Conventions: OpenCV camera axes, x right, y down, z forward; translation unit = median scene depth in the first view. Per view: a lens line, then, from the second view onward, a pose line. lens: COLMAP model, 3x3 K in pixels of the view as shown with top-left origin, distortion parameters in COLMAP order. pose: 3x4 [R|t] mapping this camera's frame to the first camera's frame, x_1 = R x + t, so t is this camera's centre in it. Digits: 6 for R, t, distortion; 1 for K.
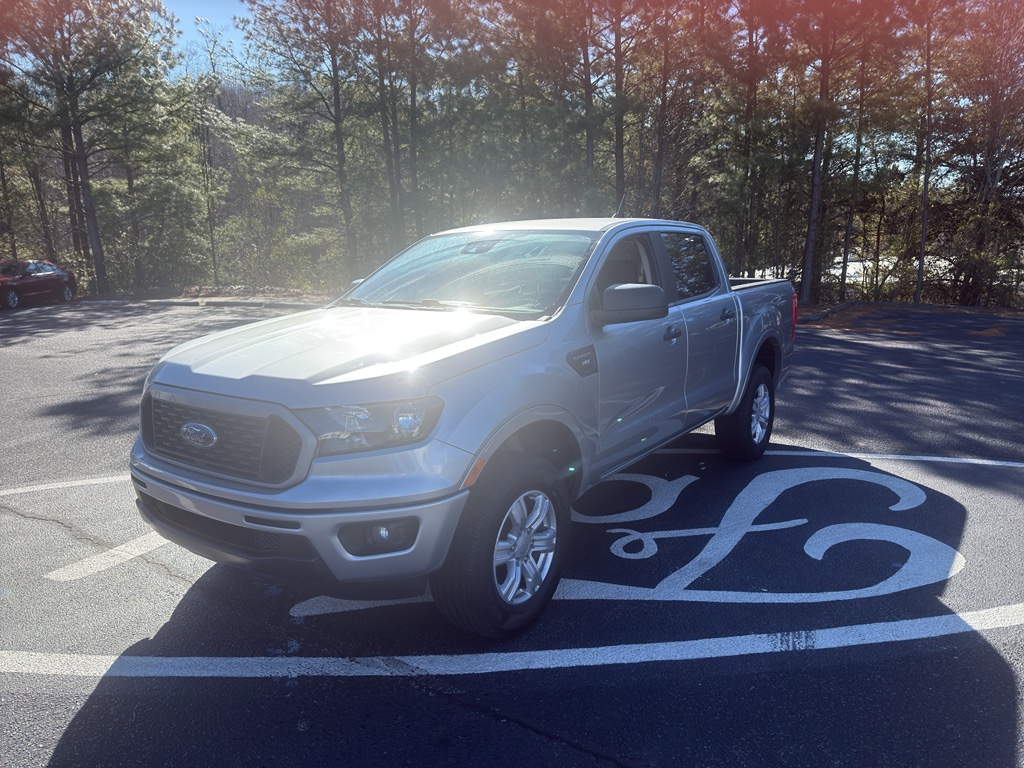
lens RADIAL K [[730.6, 0, 507.3], [0, 730.6, 406.4], [0, 0, 1]] dist [0.066783, -0.076732]
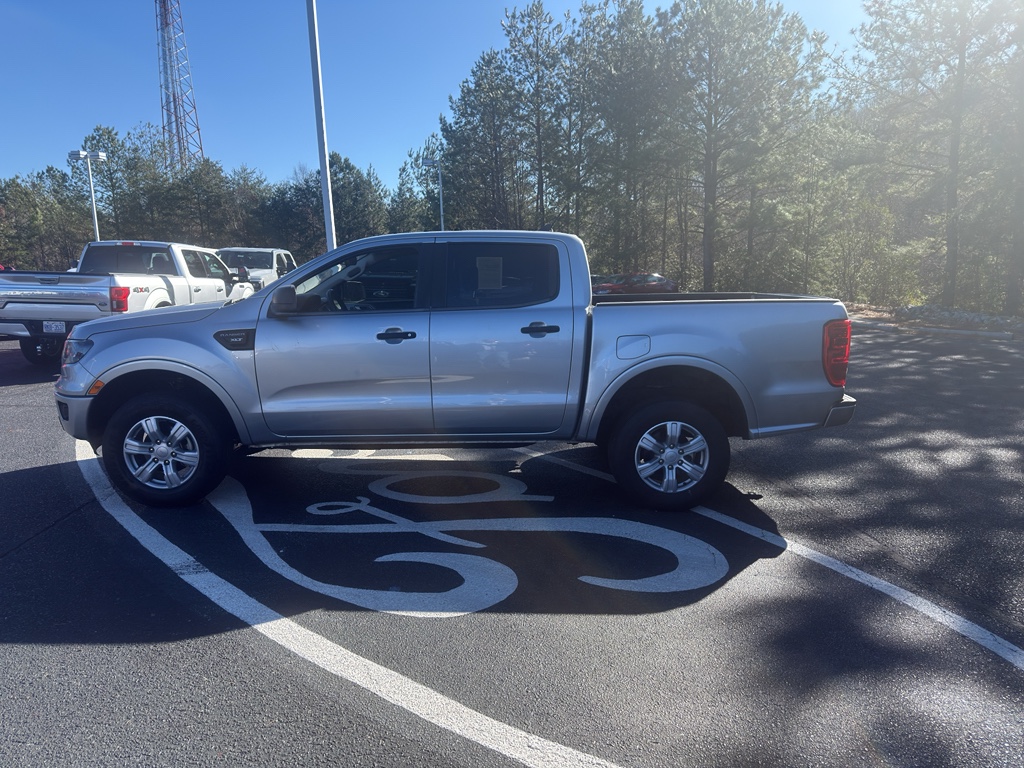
lens RADIAL K [[730.6, 0, 507.3], [0, 730.6, 406.4], [0, 0, 1]] dist [0.066783, -0.076732]
pose [[0.555299, 0.153494, -0.817363, 1.657046], [-0.169534, 0.983075, 0.069435, -0.131338], [0.814187, 0.100014, 0.571924, 0.689588]]
